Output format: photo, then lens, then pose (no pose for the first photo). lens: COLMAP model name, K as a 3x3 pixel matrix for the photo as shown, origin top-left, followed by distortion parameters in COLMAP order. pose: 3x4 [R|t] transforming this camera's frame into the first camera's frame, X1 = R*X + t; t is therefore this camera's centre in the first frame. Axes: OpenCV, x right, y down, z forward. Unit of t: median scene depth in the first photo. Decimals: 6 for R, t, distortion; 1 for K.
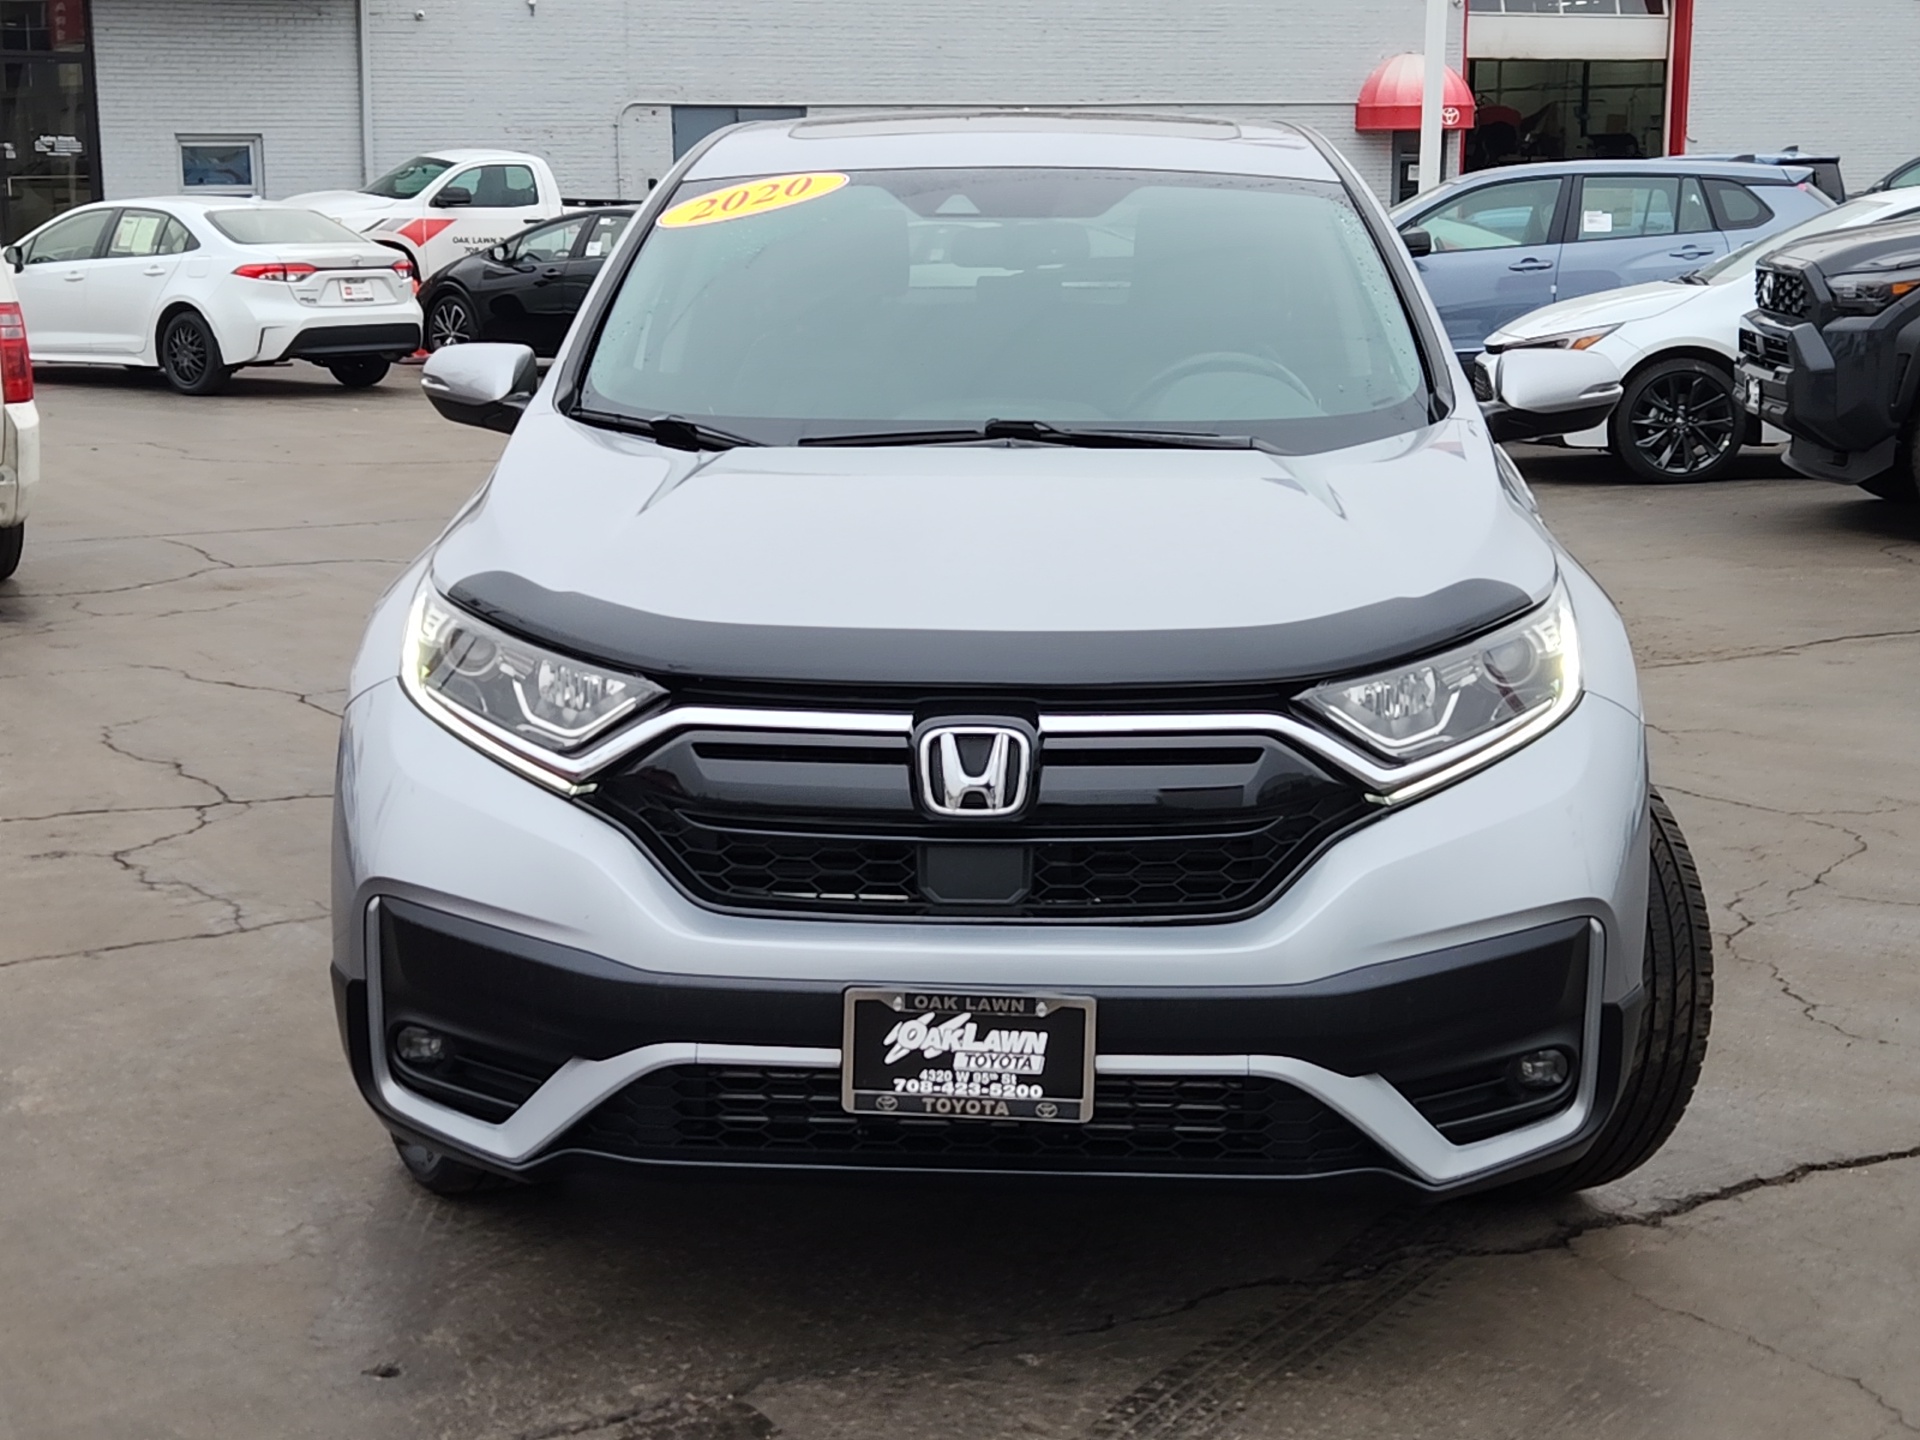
lens RADIAL K [[2825.6, 0, 955.3], [0, 2825.6, 745.1], [0, 0, 1]] dist [0.218193, -0.749247]
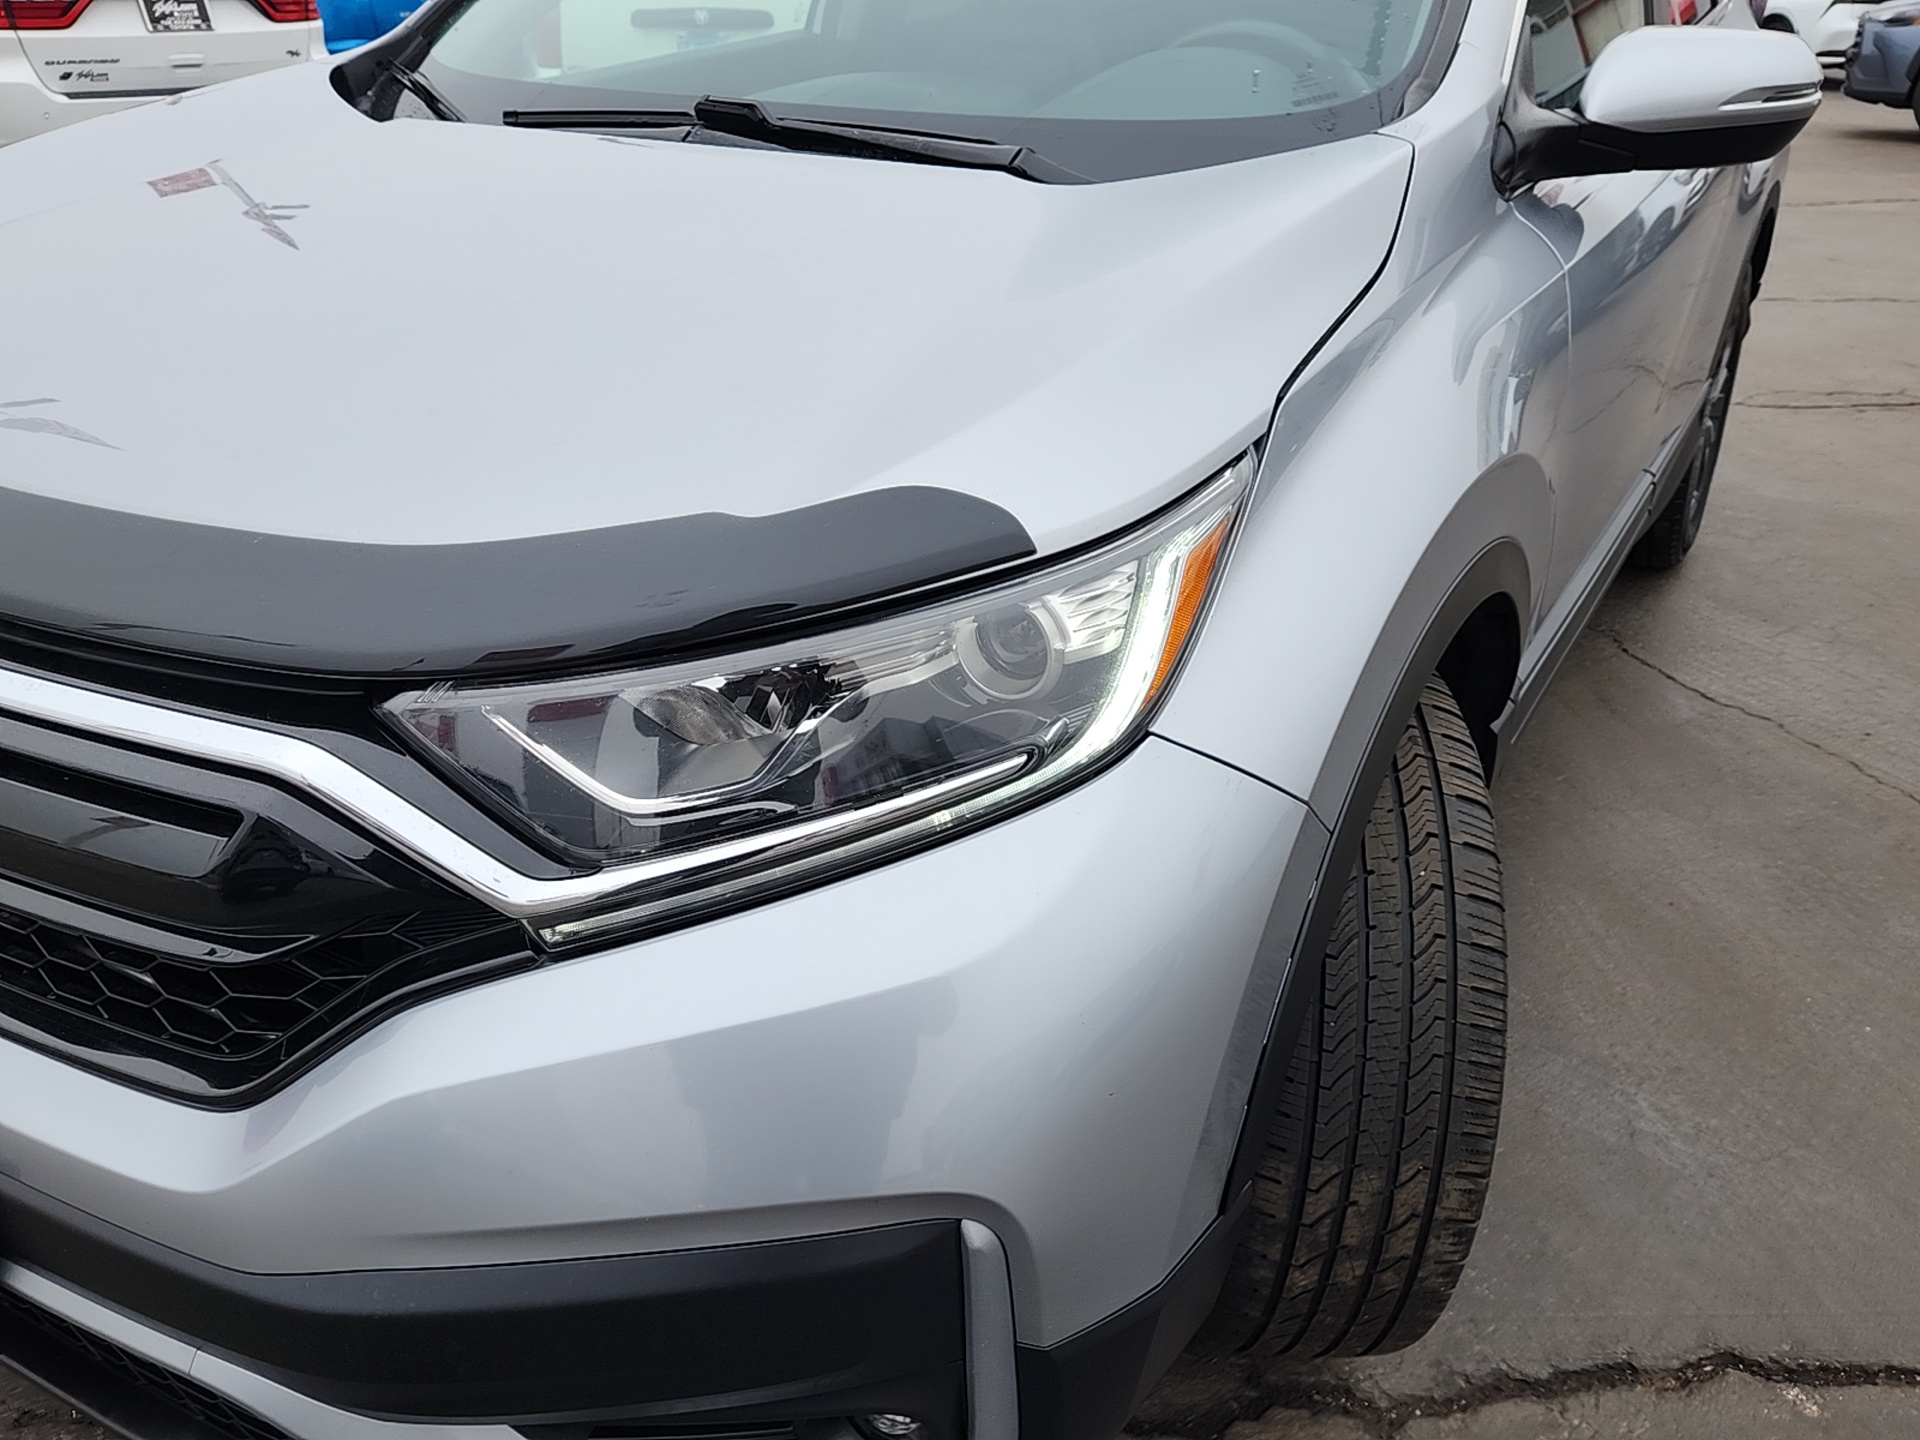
lens RADIAL K [[1560.3, 0, 960.0], [0, 1560.3, 720.0], [0, 0, 1]] dist [0.078972, -0.091543]
pose [[0.896004, 0.200575, -0.396164, 0.328620], [-0.092271, 0.956796, 0.275729, -0.102865], [0.434353, -0.210500, 0.875801, 0.818544]]
